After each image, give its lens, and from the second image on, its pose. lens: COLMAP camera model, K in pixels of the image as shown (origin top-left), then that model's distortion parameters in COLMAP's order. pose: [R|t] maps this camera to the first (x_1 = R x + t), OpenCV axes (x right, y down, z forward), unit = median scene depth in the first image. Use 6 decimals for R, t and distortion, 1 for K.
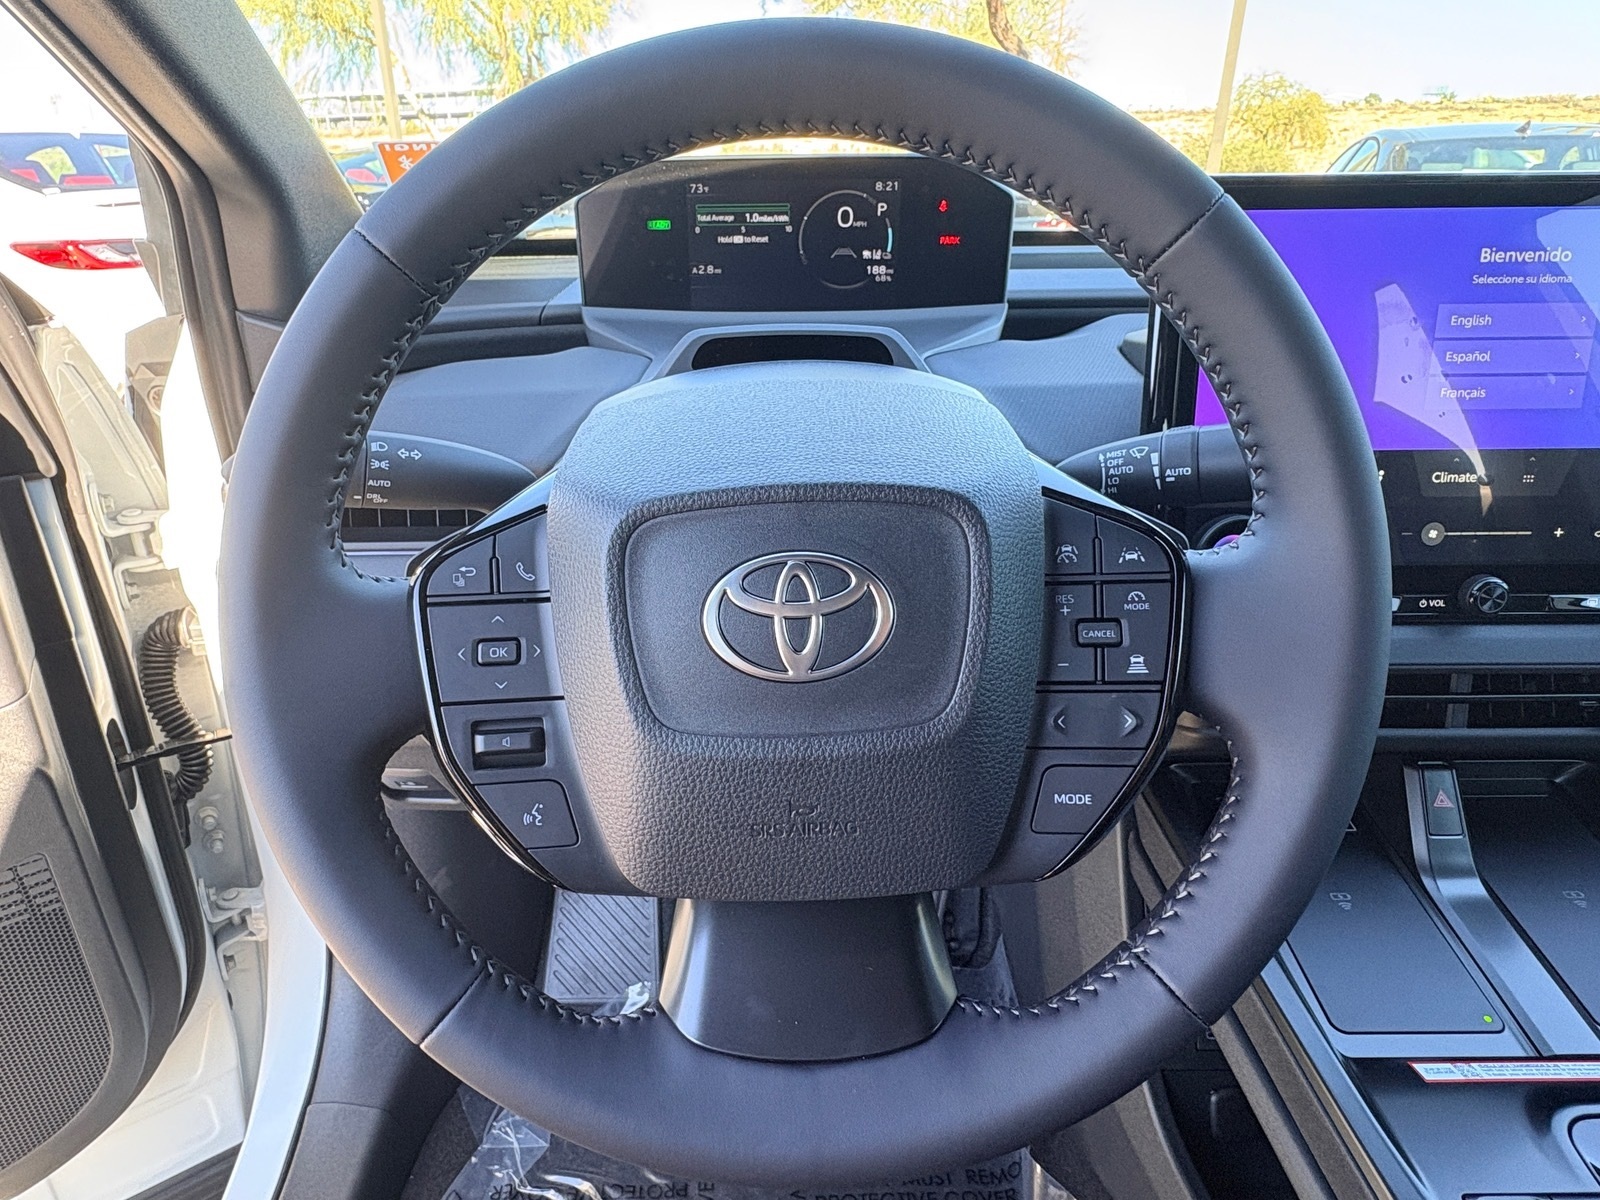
lens RADIAL K [[964.4, 0, 767.2], [0, 964.4, 594.2], [0, 0, 1]] dist [-0.000342, 0.004201]
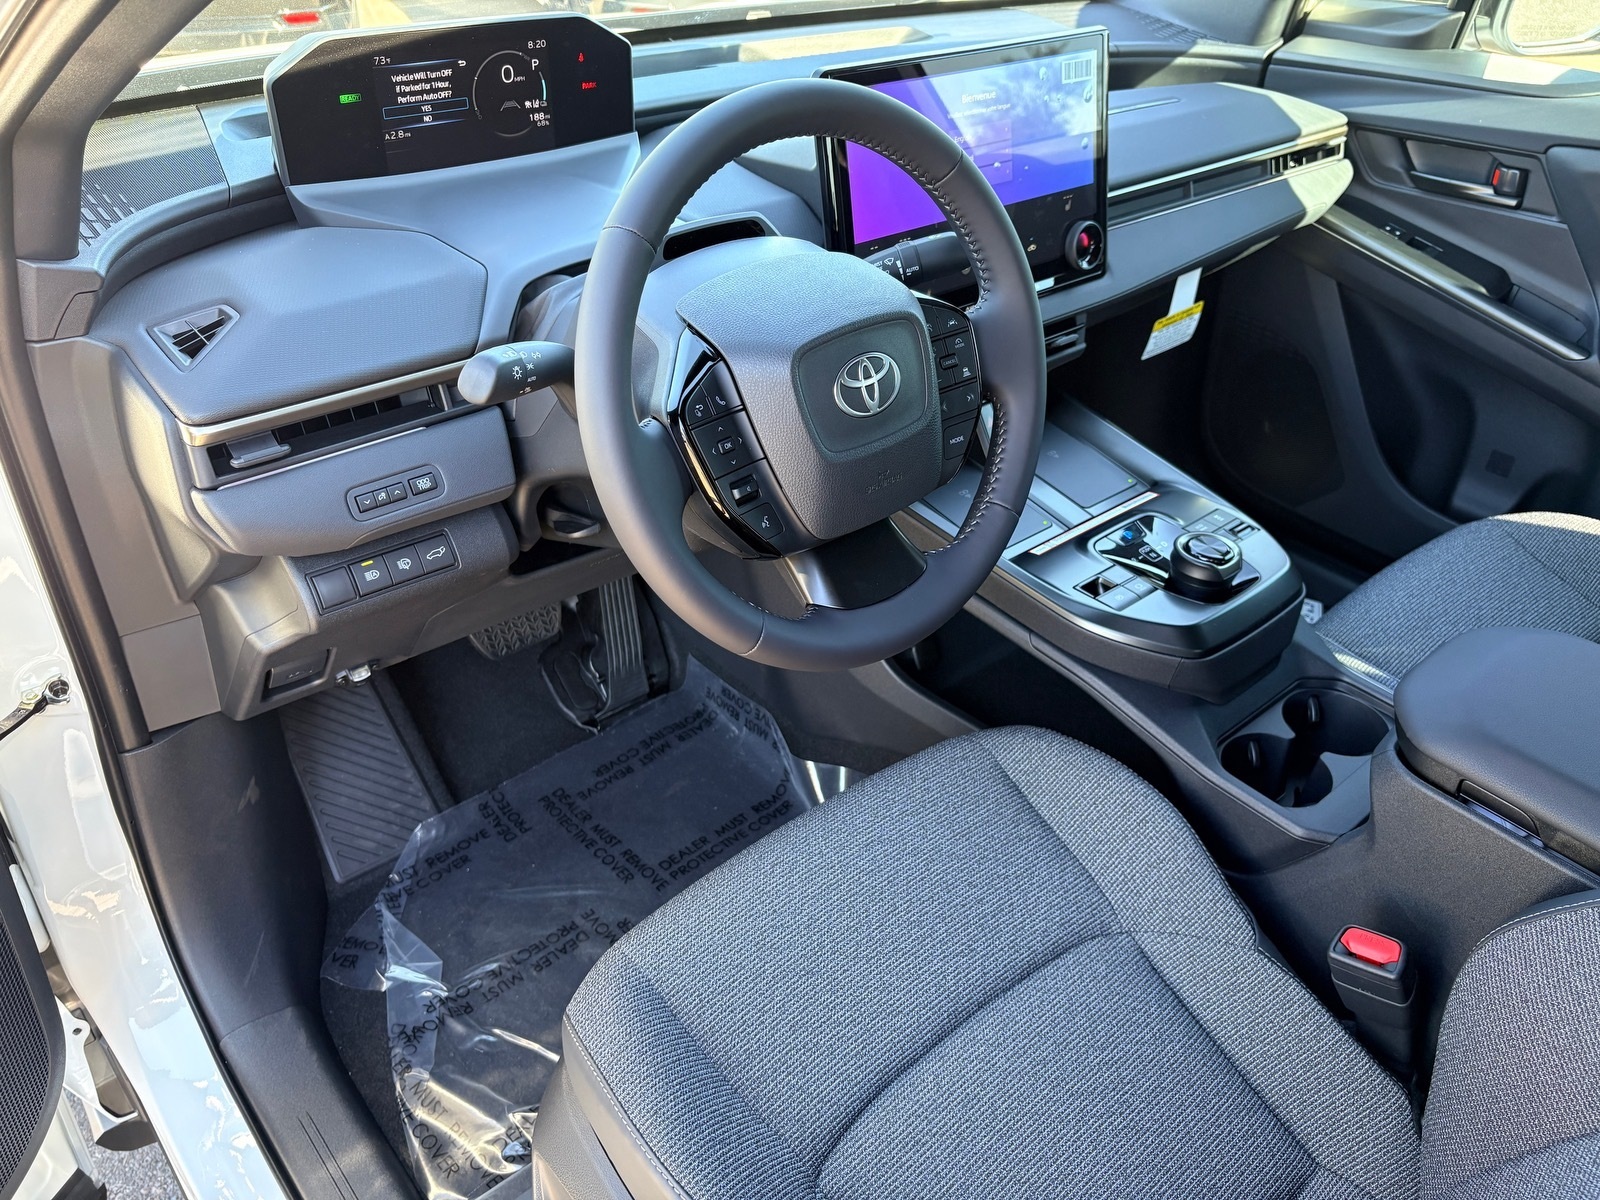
lens RADIAL K [[1232.1, 0, 807.9], [0, 1232.1, 594.4], [0, 0, 1]] dist [0.033020, -0.036590]
pose [[0.757555, -0.337600, 0.558693, -0.919680], [0.227572, 0.938770, 0.258694, -0.145947], [-0.611819, -0.068832, 0.787998, -0.577885]]
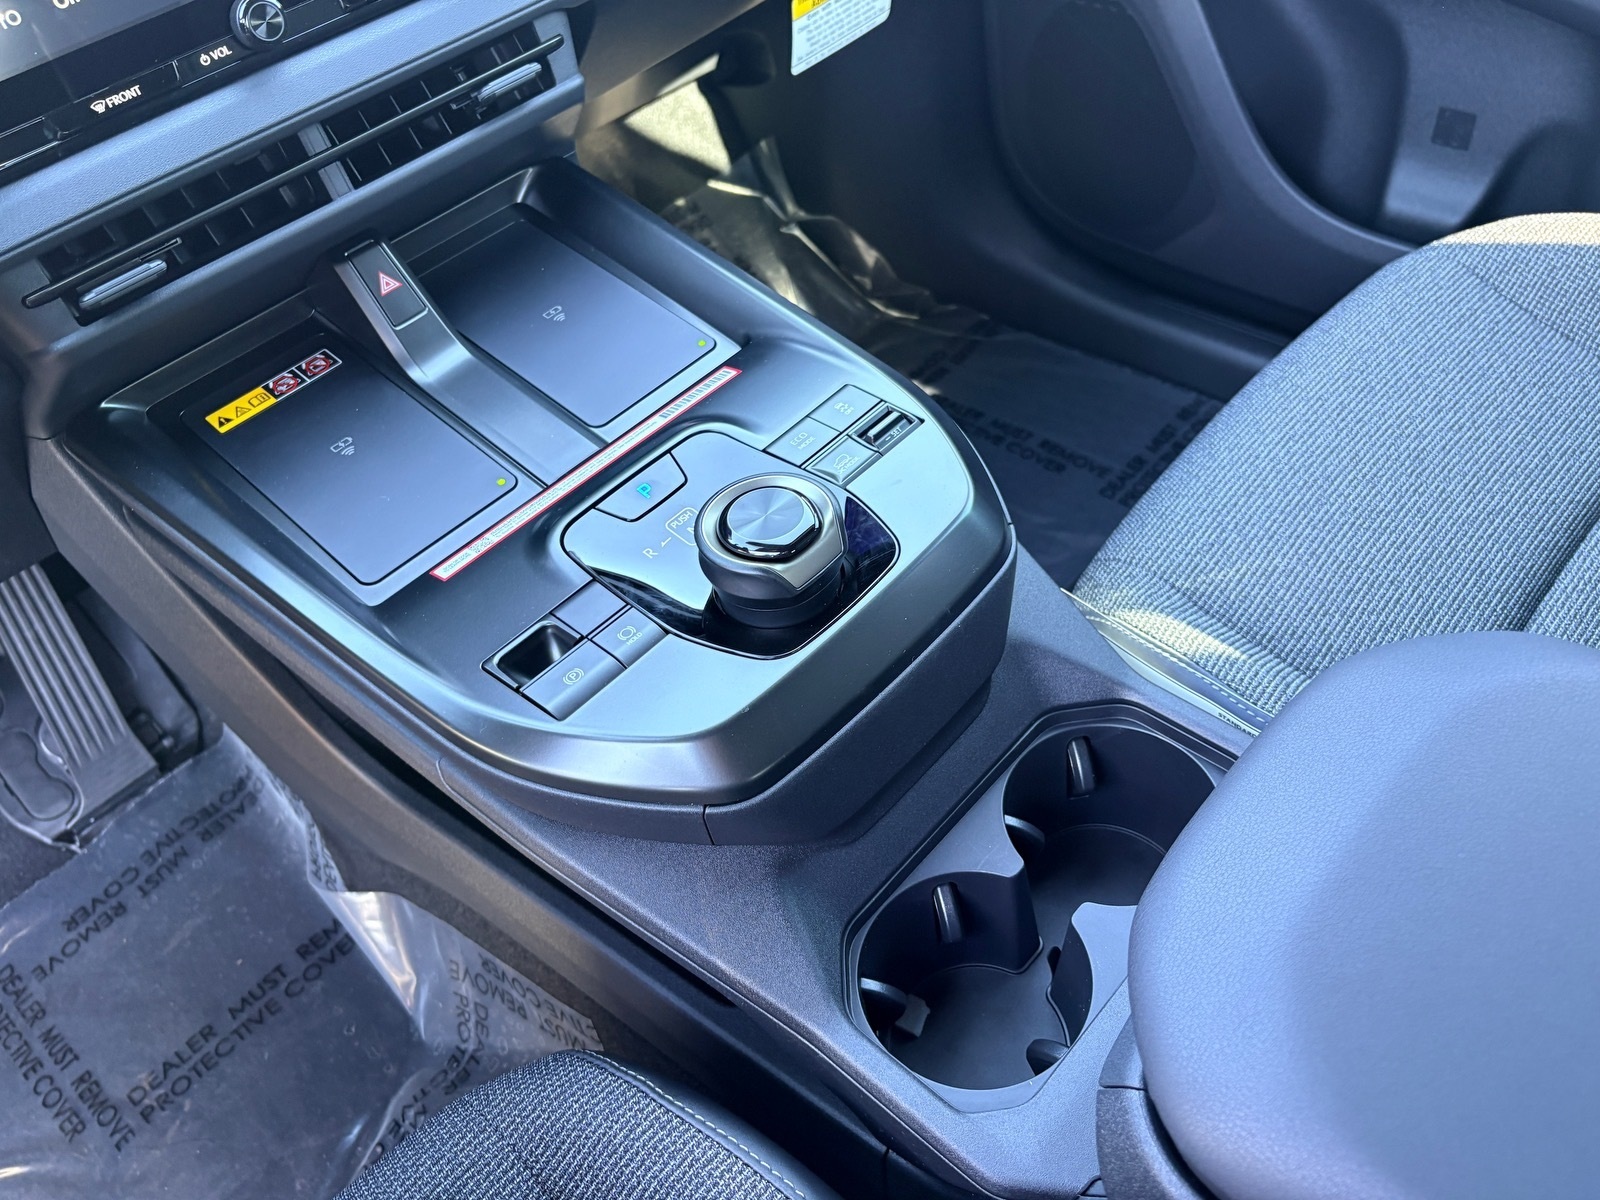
lens RADIAL K [[1232.1, 0, 802.3], [0, 1232.1, 598.3], [0, 0, 1]] dist [0.033020, -0.036590]
pose [[0.681647, -0.573568, 0.454286, 0.311214], [0.401219, 0.812220, 0.423464, 0.130890], [-0.611866, -0.106385, 0.783774, -0.110831]]
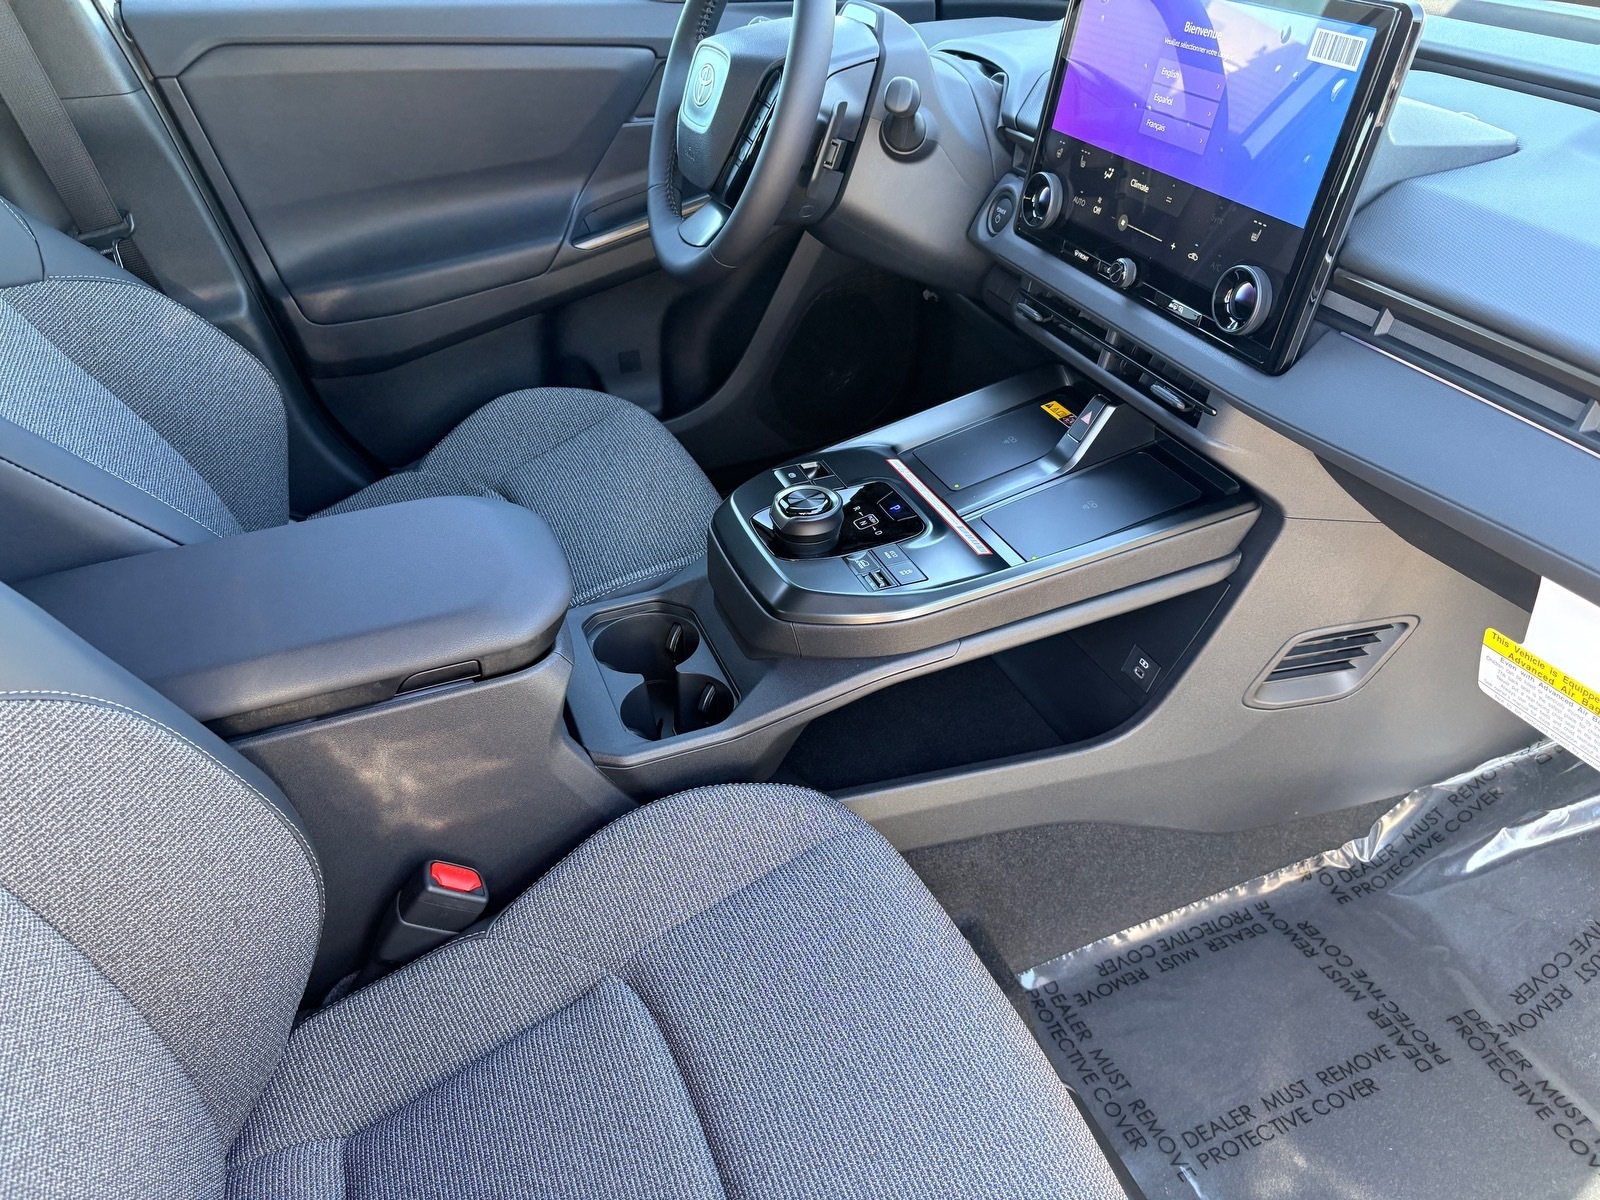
lens RADIAL K [[1232.1, 0, 796.5], [0, 1232.1, 597.5], [0, 0, 1]] dist [0.033020, -0.036590]
pose [[0.344993, 0.512608, -0.786265, 2.265444], [-0.349855, 0.847557, 0.399061, -0.154296], [0.870966, 0.137405, 0.471739, -0.241049]]
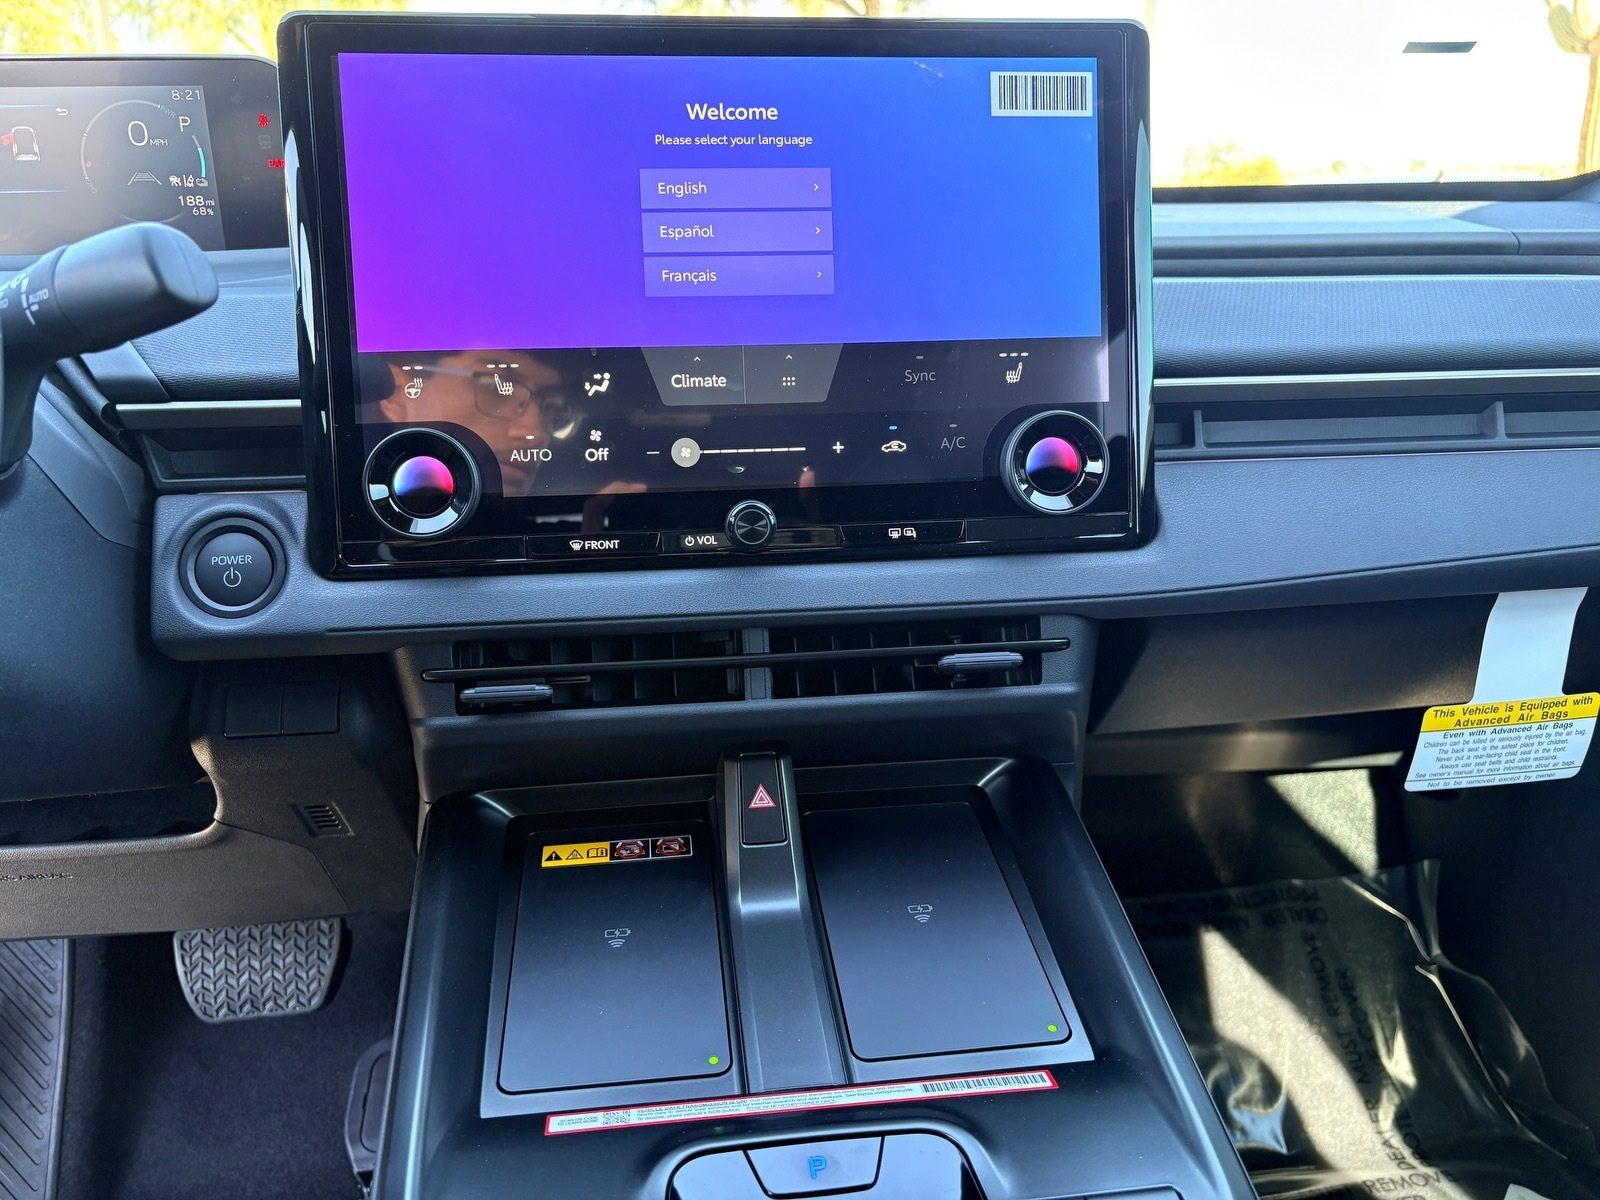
lens RADIAL K [[1232.1, 0, 800.7], [0, 1232.1, 602.8], [0, 0, 1]] dist [0.033020, -0.036590]
pose [[0.993142, -0.035962, 0.111244, 0.659822], [0.050609, 0.989986, -0.131785, 0.199740], [-0.105391, 0.136511, 0.985016, -0.002977]]
